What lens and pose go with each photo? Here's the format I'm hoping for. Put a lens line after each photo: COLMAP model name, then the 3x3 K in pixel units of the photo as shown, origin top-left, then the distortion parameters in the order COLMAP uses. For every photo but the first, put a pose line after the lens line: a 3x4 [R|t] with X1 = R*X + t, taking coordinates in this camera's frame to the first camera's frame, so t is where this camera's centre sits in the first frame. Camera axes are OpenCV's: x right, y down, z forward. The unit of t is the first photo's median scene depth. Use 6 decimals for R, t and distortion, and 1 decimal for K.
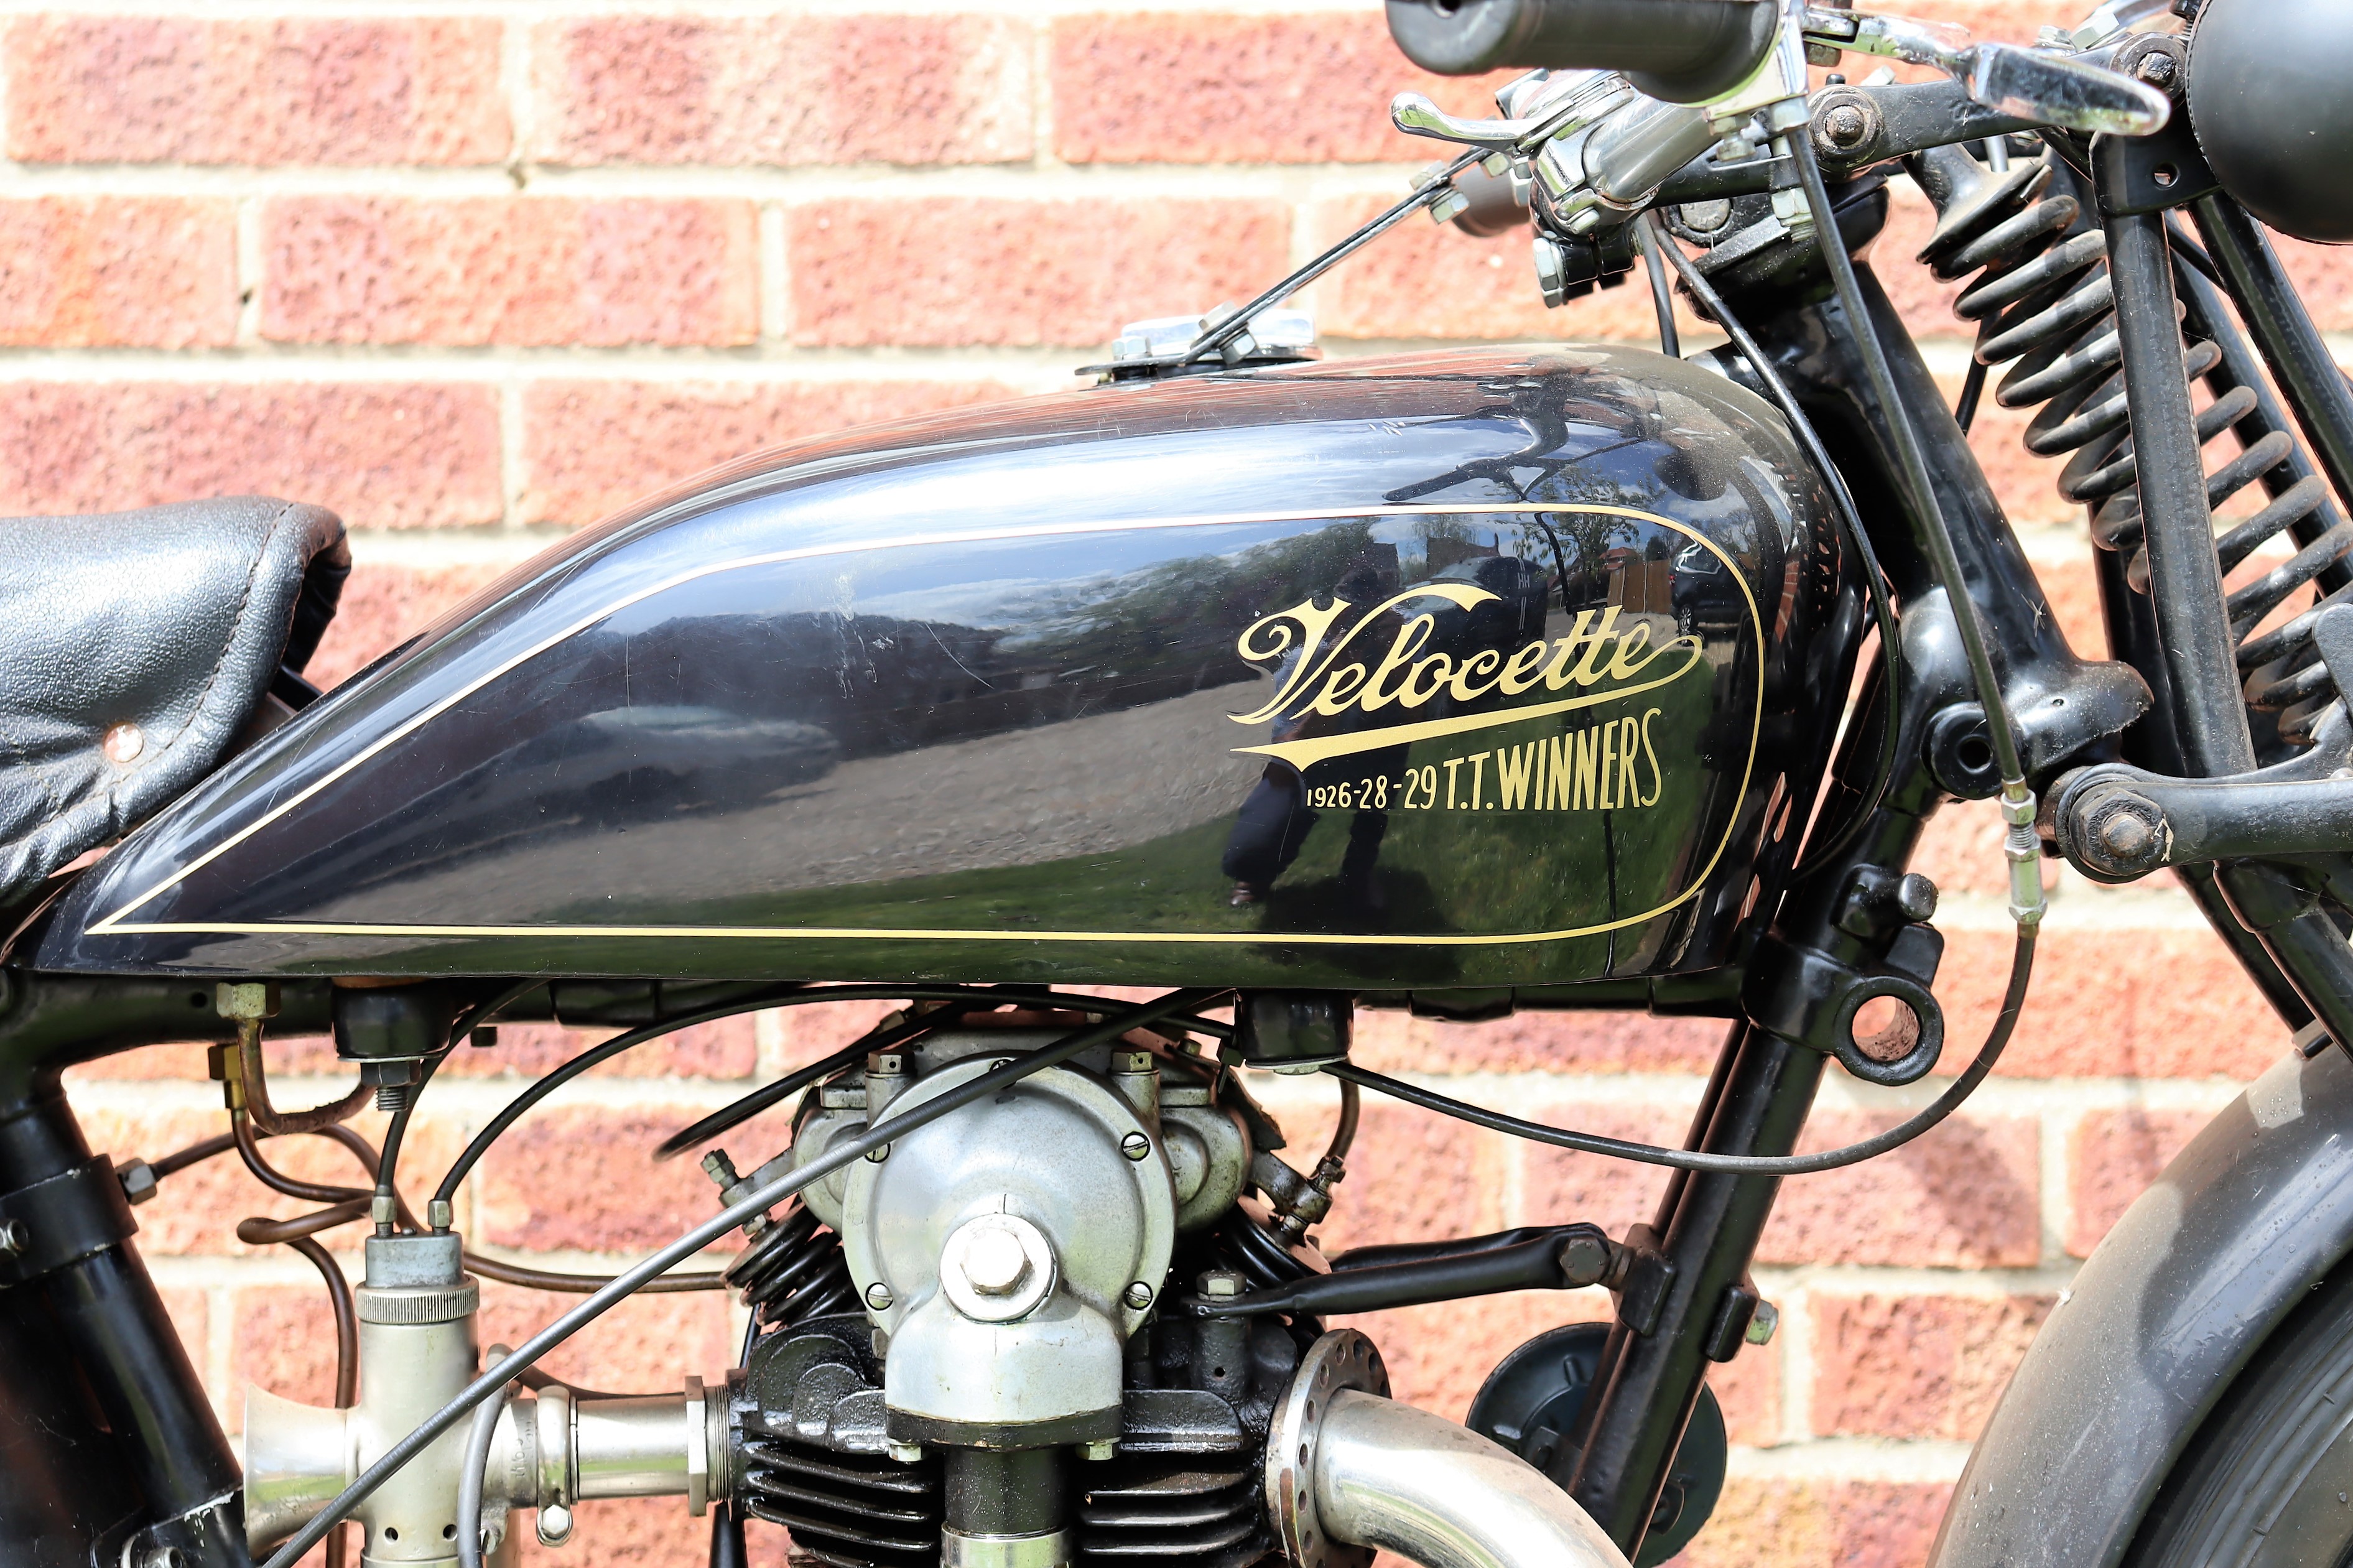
lens RADIAL K [[4286.4, 0, 1176.5], [0, 4286.4, 784.0], [0, 0, 1]] dist [0.138429, 0.311495]
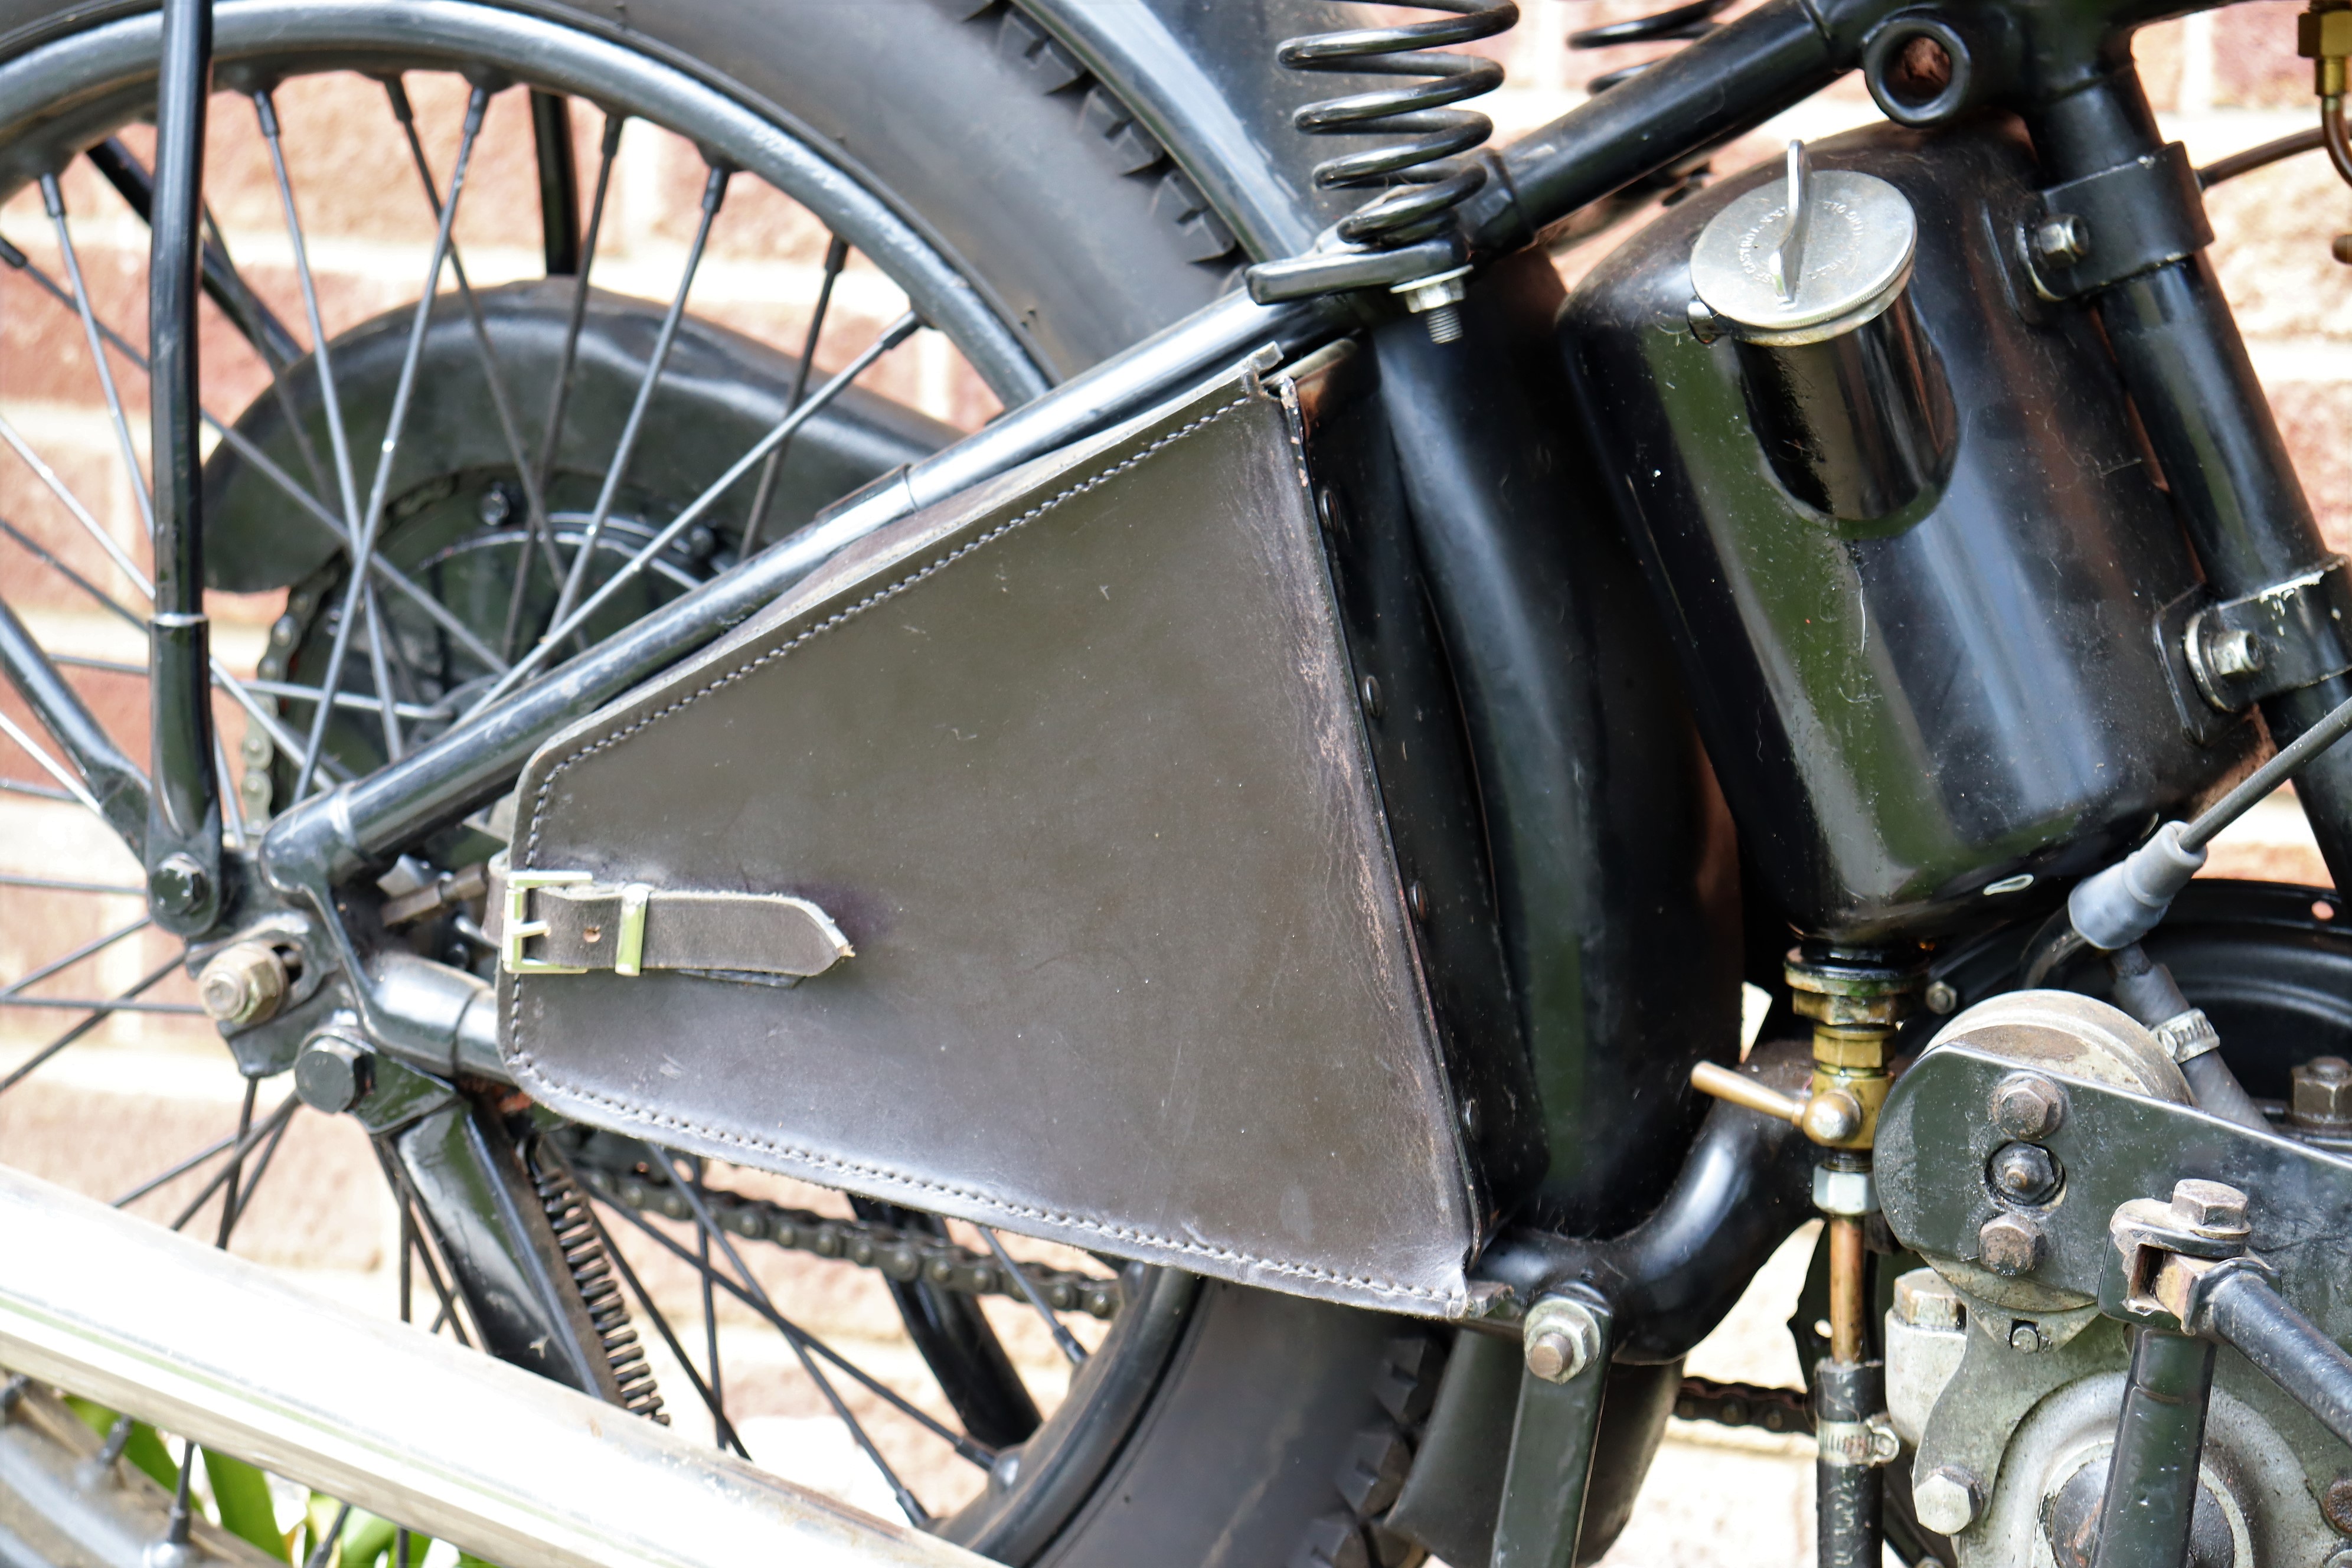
lens RADIAL K [[5550.8, 0, 1176.0], [0, 5550.8, 784.0], [0, 0, 1]] dist [0.324353, 0.886100]
pose [[0.951728, 0.075540, -0.297503, -0.109061], [-0.027900, 0.986522, 0.161235, 0.041297], [0.305673, -0.145152, 0.941007, -0.049052]]
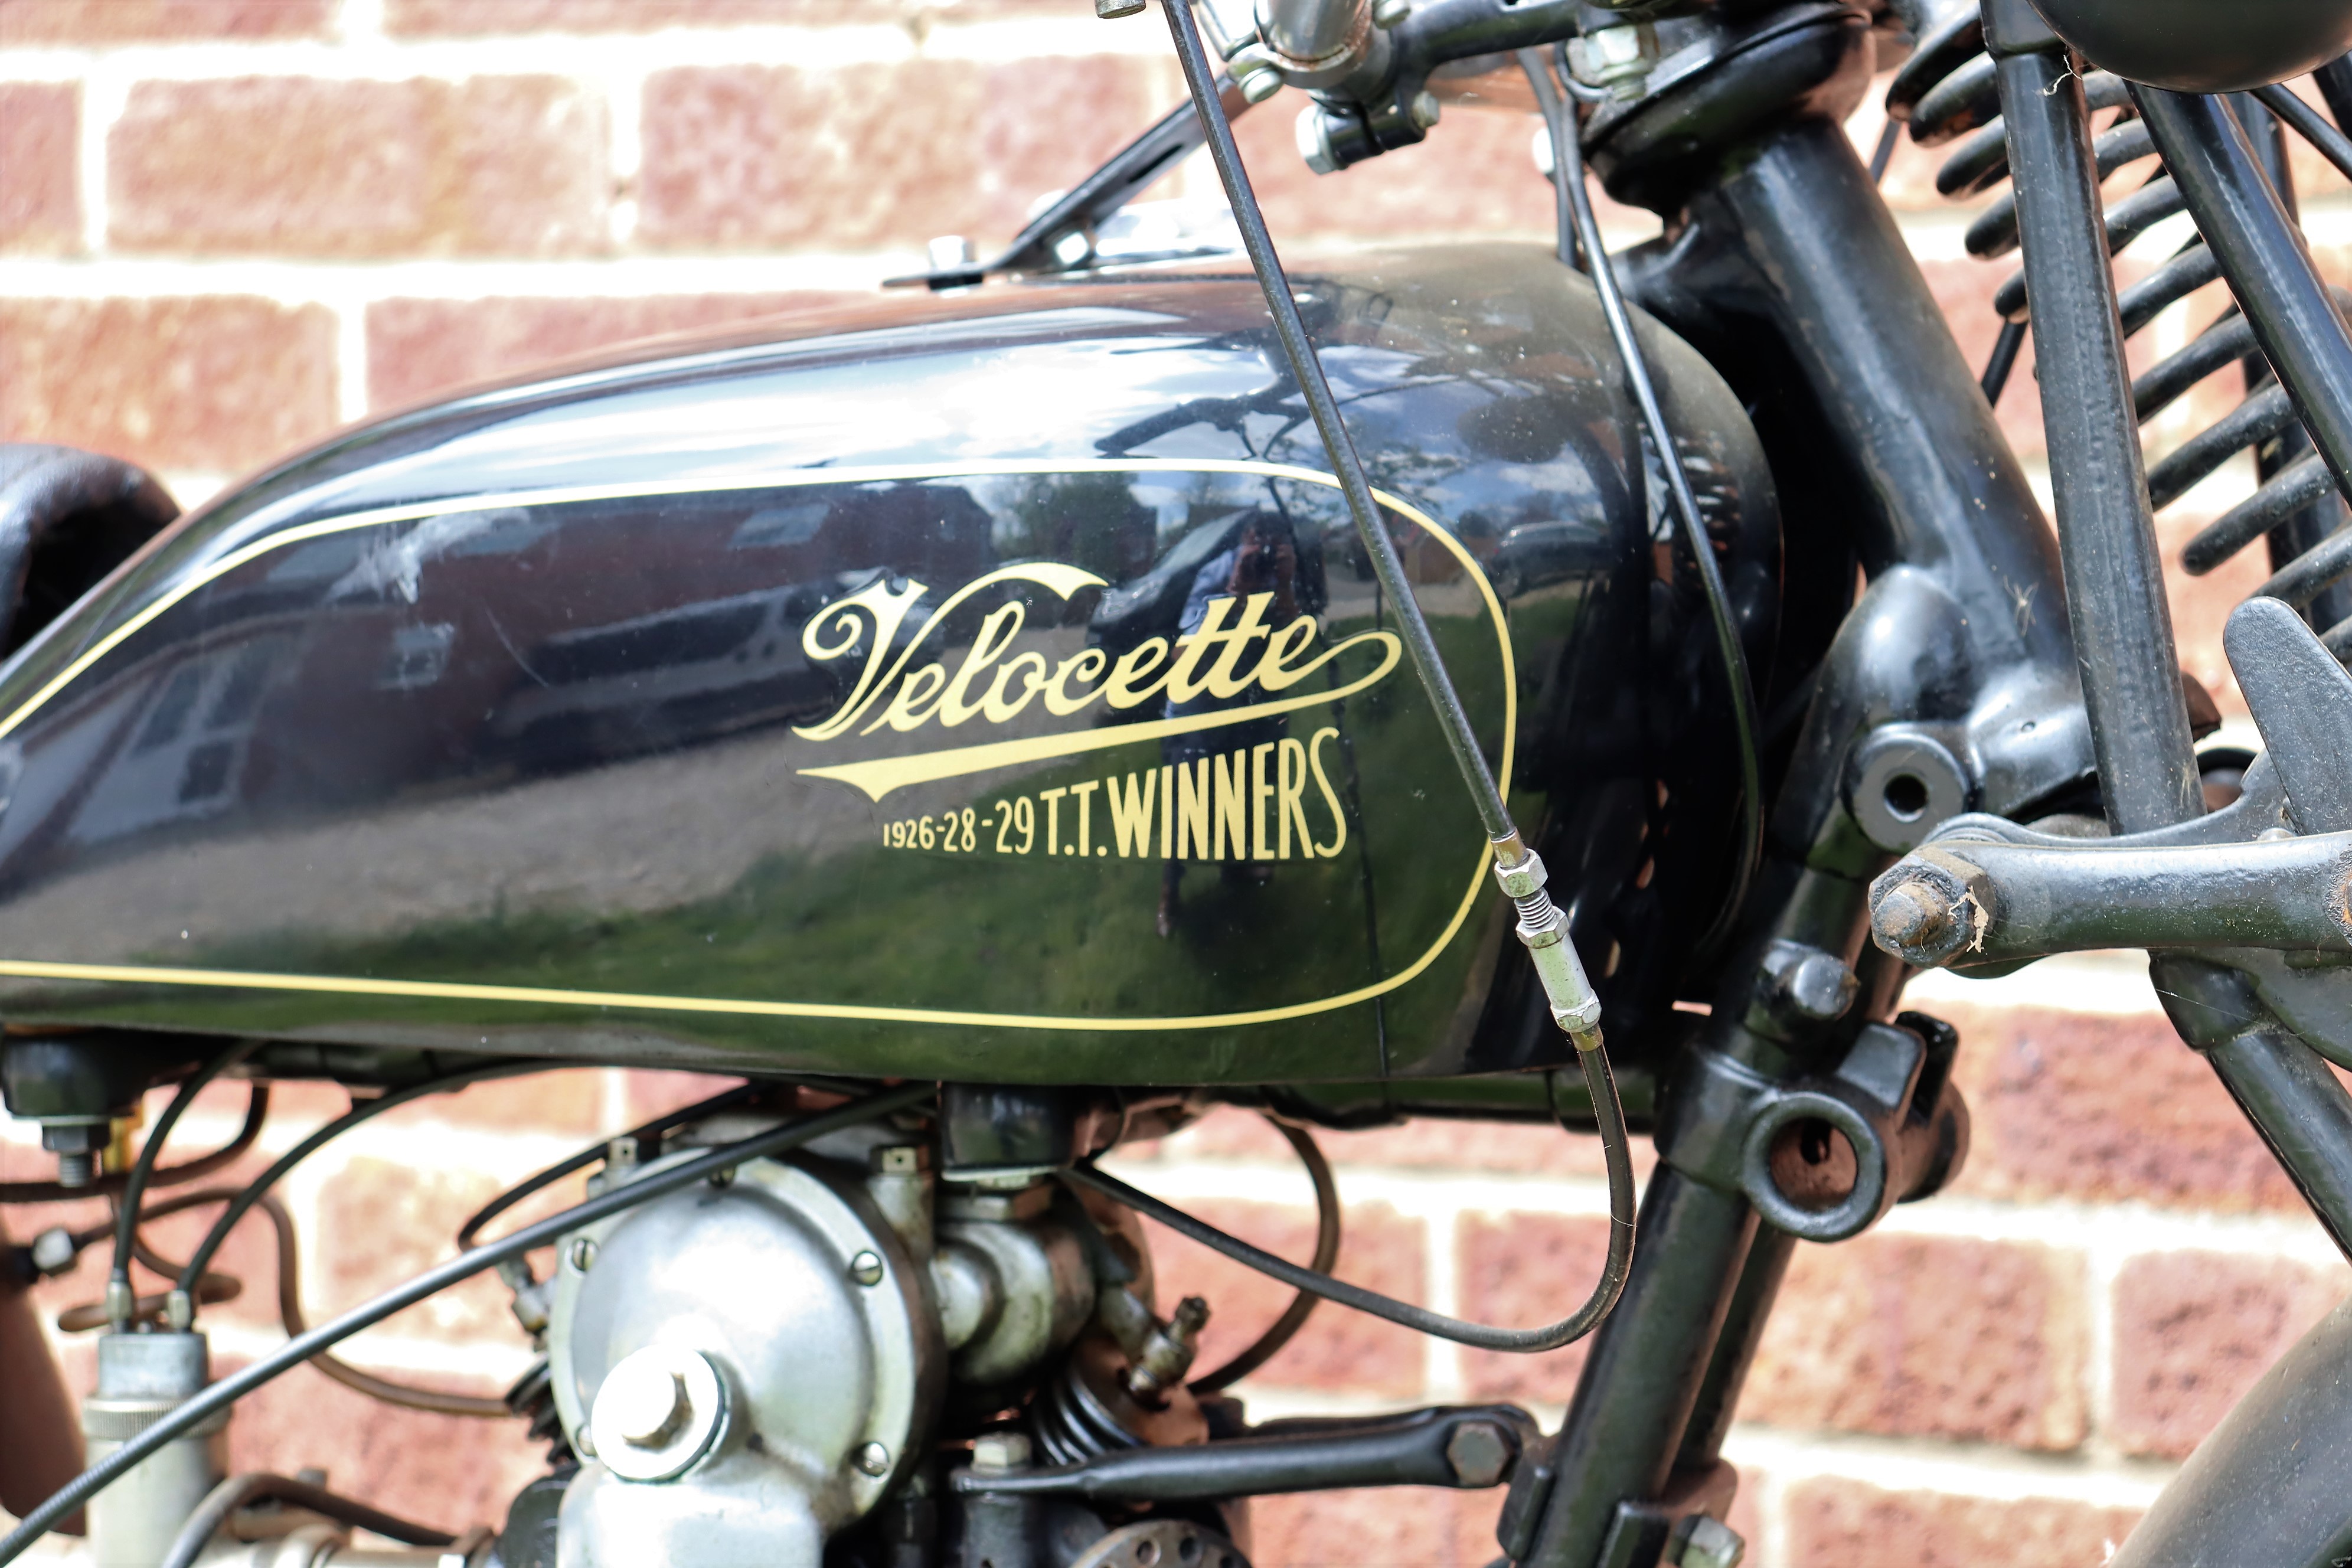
lens RADIAL K [[5550.8, 0, 1176.0], [0, 5550.8, 784.0], [0, 0, 1]] dist [0.324353, 0.886100]
pose [[0.921866, 0.020052, -0.386991, 0.423265], [-0.017827, 0.999797, 0.009338, -0.014843], [0.387099, -0.001709, 0.922036, 0.075166]]
